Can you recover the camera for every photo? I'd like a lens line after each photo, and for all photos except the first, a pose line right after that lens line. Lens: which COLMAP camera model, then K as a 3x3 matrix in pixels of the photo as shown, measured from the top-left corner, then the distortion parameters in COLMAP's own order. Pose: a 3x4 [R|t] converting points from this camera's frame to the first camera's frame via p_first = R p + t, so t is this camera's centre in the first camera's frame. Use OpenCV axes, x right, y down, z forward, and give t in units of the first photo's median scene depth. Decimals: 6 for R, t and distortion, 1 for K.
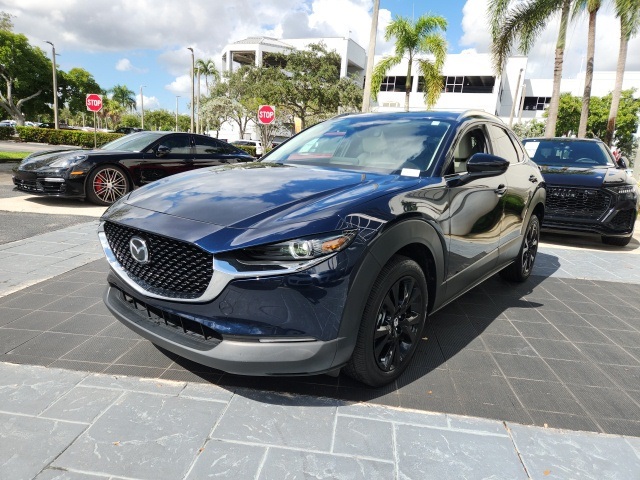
lens RADIAL K [[426.6, 0, 317.4], [0, 426.6, 241.3], [0, 0, 1]] dist [0.065786, -0.058163]
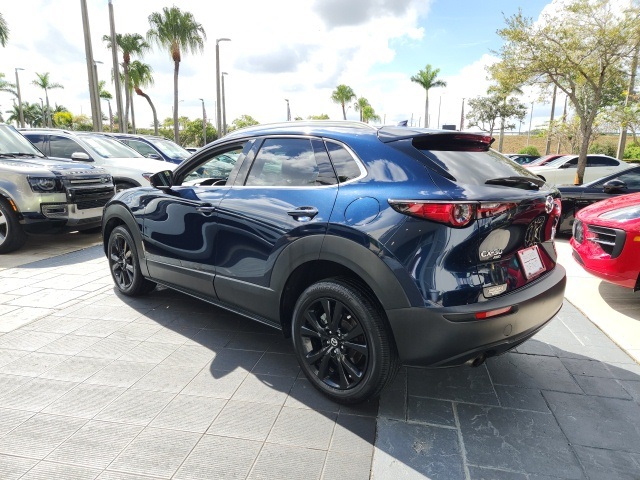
lens RADIAL K [[425.4, 0, 327.7], [0, 425.4, 242.2], [0, 0, 1]] dist [0.073001, -0.071180]
pose [[-0.066834, 0.126668, -0.989691, 1.319317], [-0.230200, 0.963191, 0.138822, -0.231084], [0.970846, 0.237105, -0.035215, 1.291697]]
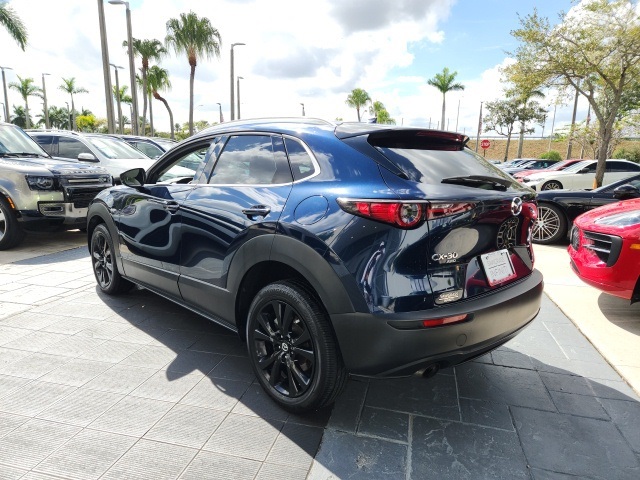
lens RADIAL K [[426.6, 0, 317.4], [0, 426.6, 241.3], [0, 0, 1]] dist [0.065786, -0.058163]
pose [[-0.126618, 0.113769, -0.985406, 1.281786], [-0.239742, 0.960441, 0.141692, -0.244885], [0.962544, 0.254184, -0.094334, 1.387375]]
